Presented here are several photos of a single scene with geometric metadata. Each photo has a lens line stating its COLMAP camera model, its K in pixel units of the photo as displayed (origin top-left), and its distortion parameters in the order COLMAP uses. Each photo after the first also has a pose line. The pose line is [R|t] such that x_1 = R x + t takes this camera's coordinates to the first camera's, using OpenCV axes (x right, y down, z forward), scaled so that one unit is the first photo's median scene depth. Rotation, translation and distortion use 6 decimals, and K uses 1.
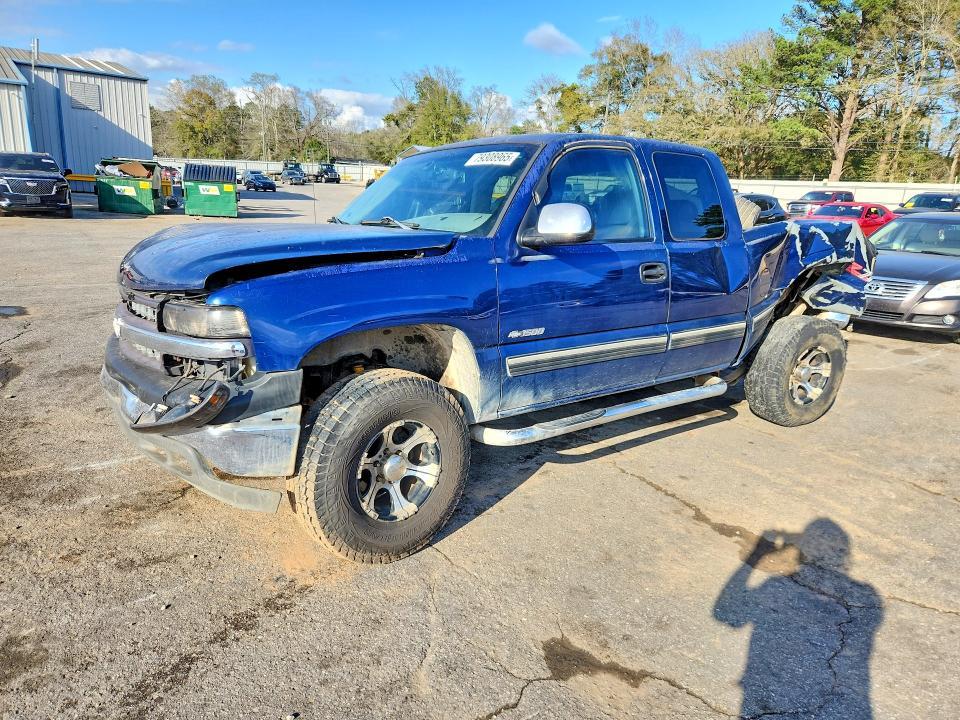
lens RADIAL K [[666.8, 0, 480.0], [0, 666.8, 360.0], [0, 0, 1]] dist [0.053648, -0.051617]
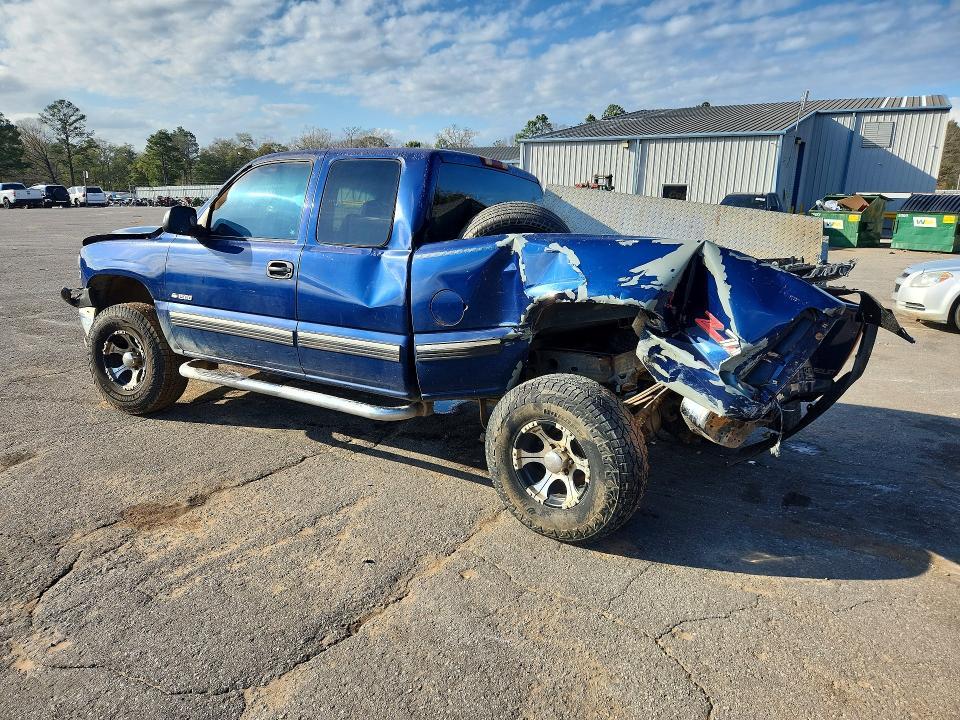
lens RADIAL K [[638.4, 0, 480.0], [0, 638.4, 360.0], [0, 0, 1]] dist [0.049677, 0.000206]
pose [[0.395835, 0.187600, -0.898955, 0.194965], [-0.229753, 0.968010, 0.100844, -0.024074], [0.889117, 0.166620, 0.426274, 0.124344]]
